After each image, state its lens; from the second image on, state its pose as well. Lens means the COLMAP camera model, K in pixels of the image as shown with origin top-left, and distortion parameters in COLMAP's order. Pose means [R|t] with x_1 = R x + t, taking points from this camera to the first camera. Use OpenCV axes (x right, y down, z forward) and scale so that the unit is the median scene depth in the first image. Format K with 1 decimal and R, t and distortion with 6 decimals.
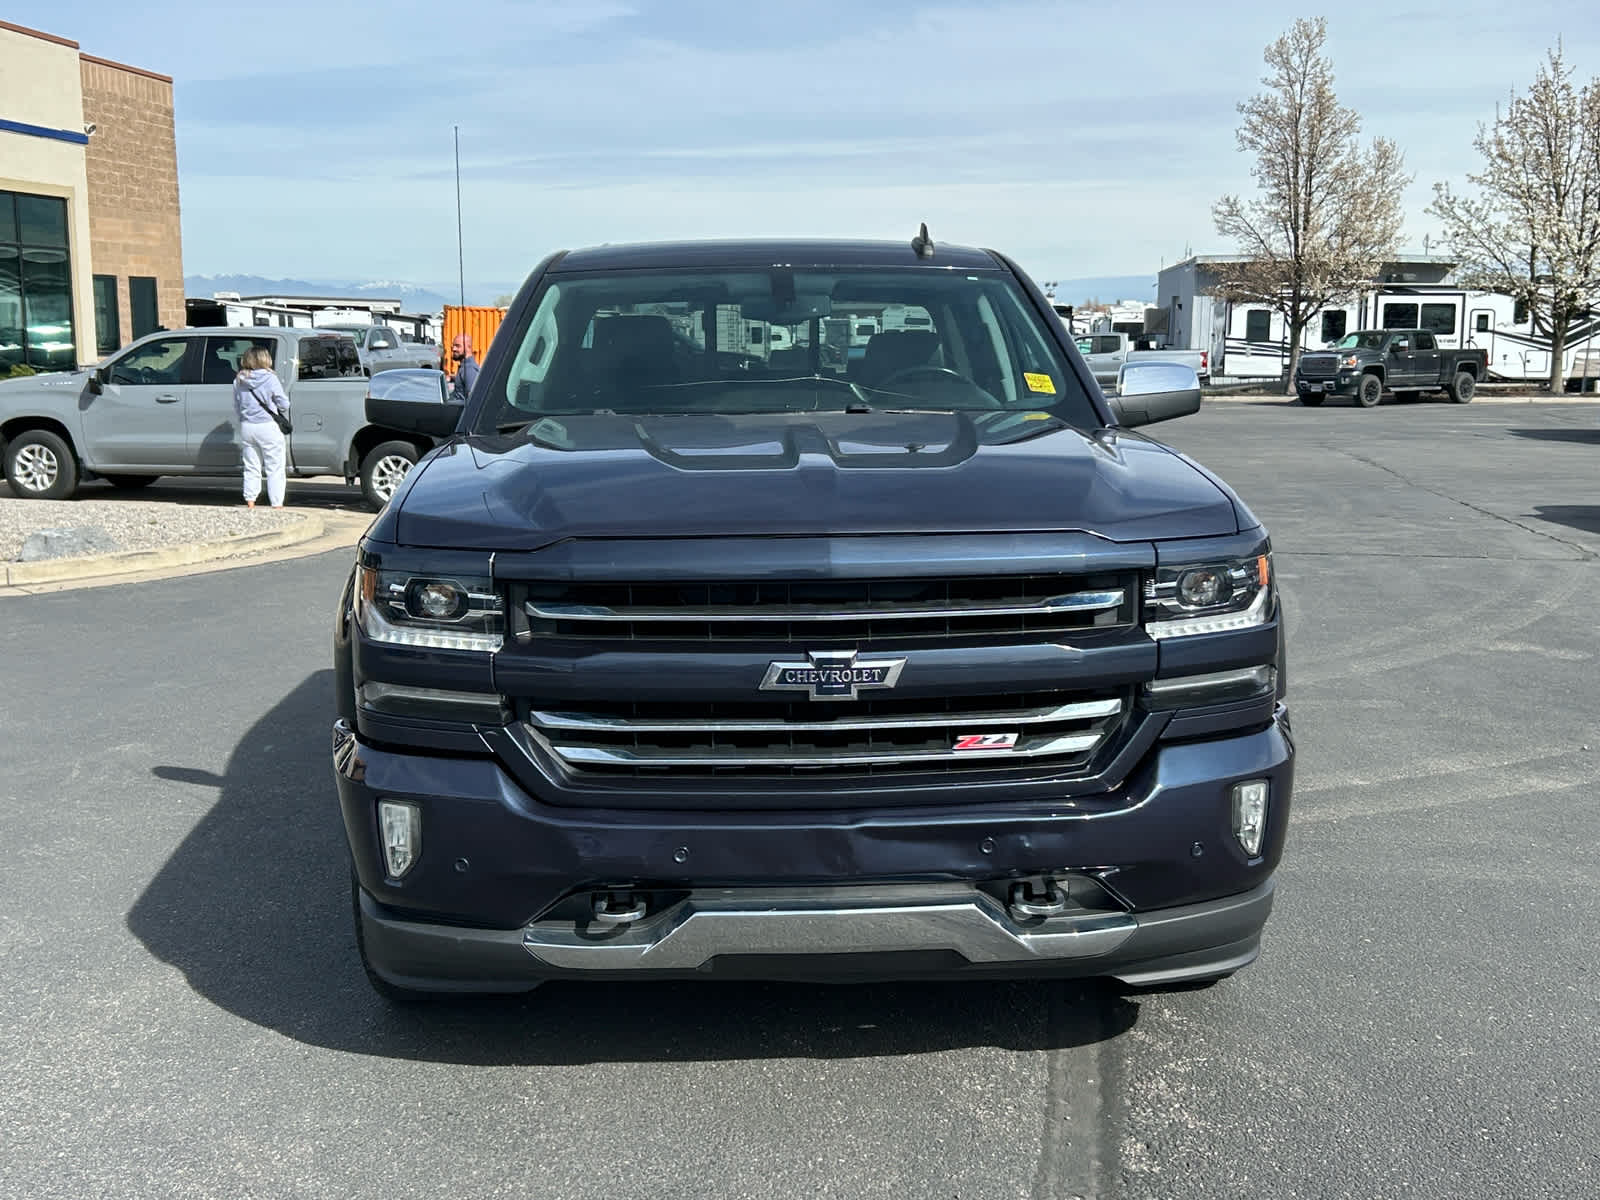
lens RADIAL K [[1726.6, 0, 803.5], [0, 1726.6, 596.4], [0, 0, 1]] dist [0.124653, -0.280381]
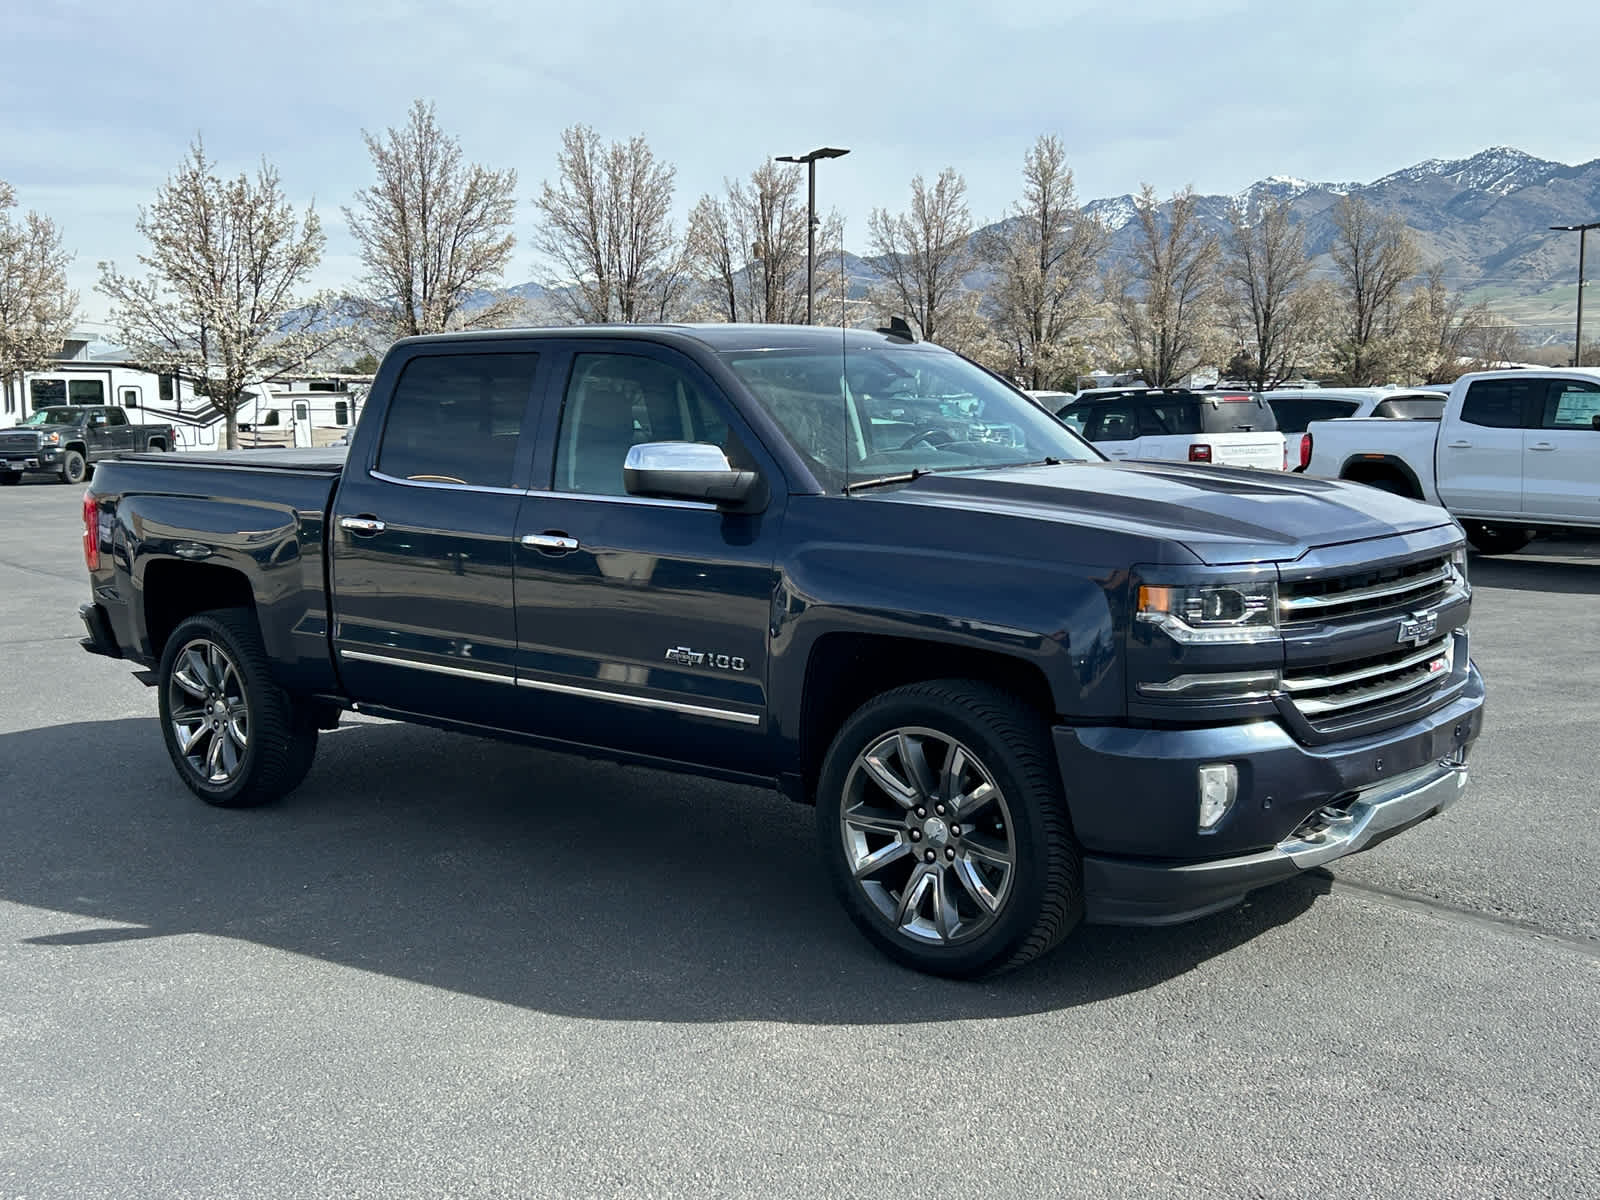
lens RADIAL K [[1726.6, 0, 803.5], [0, 1726.6, 596.4], [0, 0, 1]] dist [0.124653, -0.280381]
pose [[0.691095, -0.085886, 0.717643, -0.151764], [0.116632, 0.993154, 0.006542, -0.005601], [-0.713292, 0.079179, 0.696381, 0.034932]]
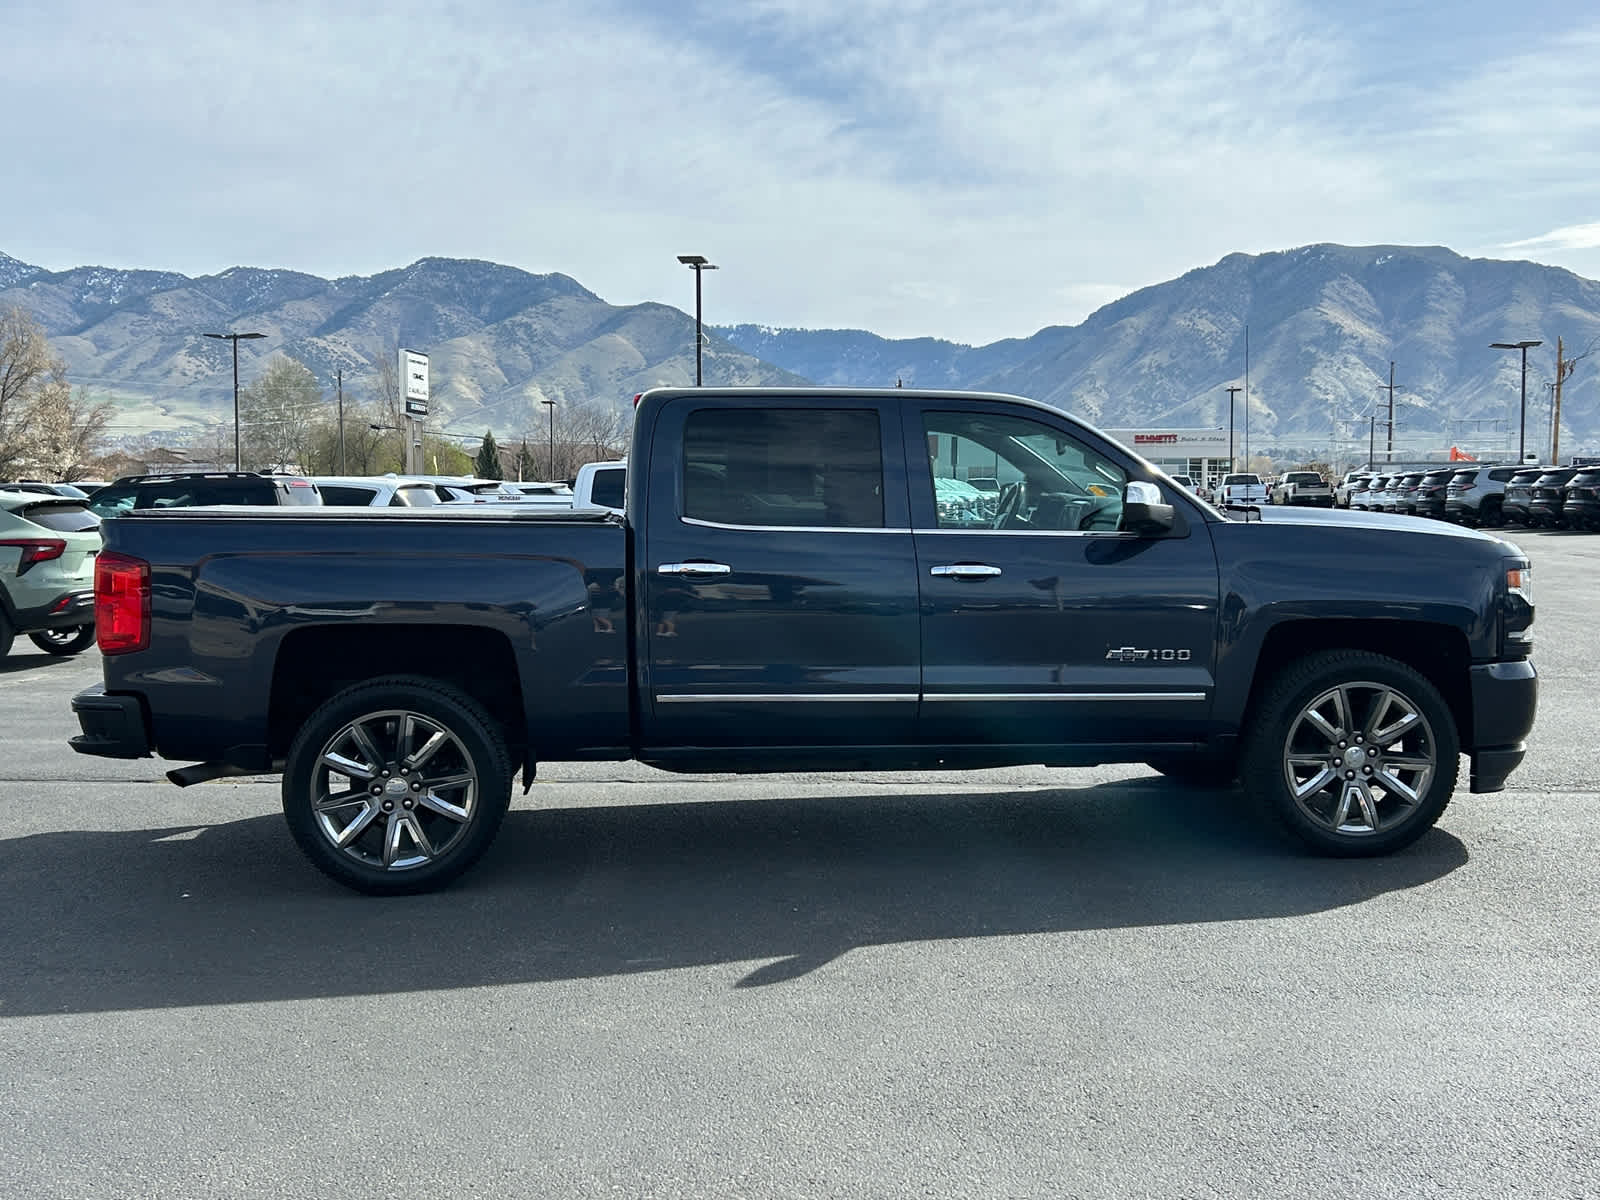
lens RADIAL K [[1726.6, 0, 803.5], [0, 1726.6, 596.4], [0, 0, 1]] dist [0.124653, -0.280381]
pose [[-0.041543, -0.057913, 0.997457, -0.252122], [0.151693, 0.986380, 0.063588, -0.027340], [-0.987554, 0.153949, -0.032192, 0.213046]]
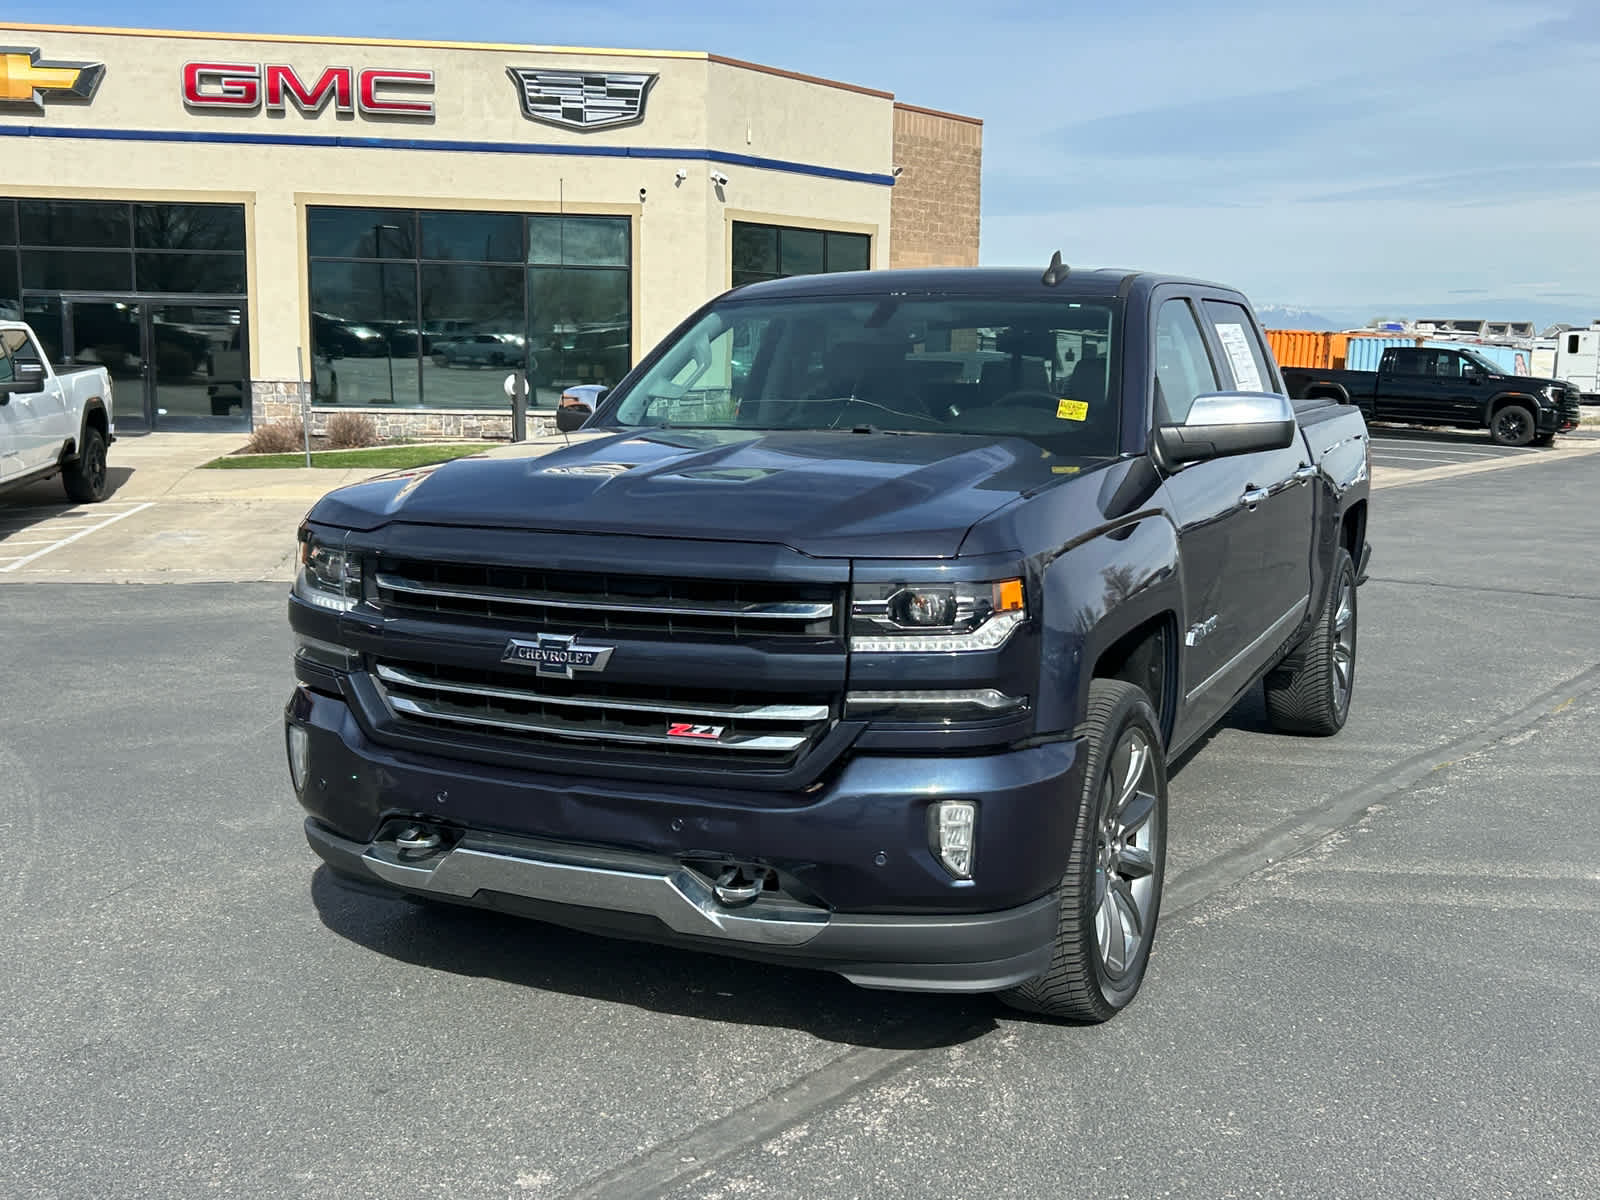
lens RADIAL K [[1726.6, 0, 803.5], [0, 1726.6, 596.4], [0, 0, 1]] dist [0.124653, -0.280381]
pose [[0.882388, 0.075568, -0.464415, 0.073034], [-0.081782, 0.996627, 0.006782, -0.001497], [0.463361, 0.031996, 0.885592, 0.006904]]
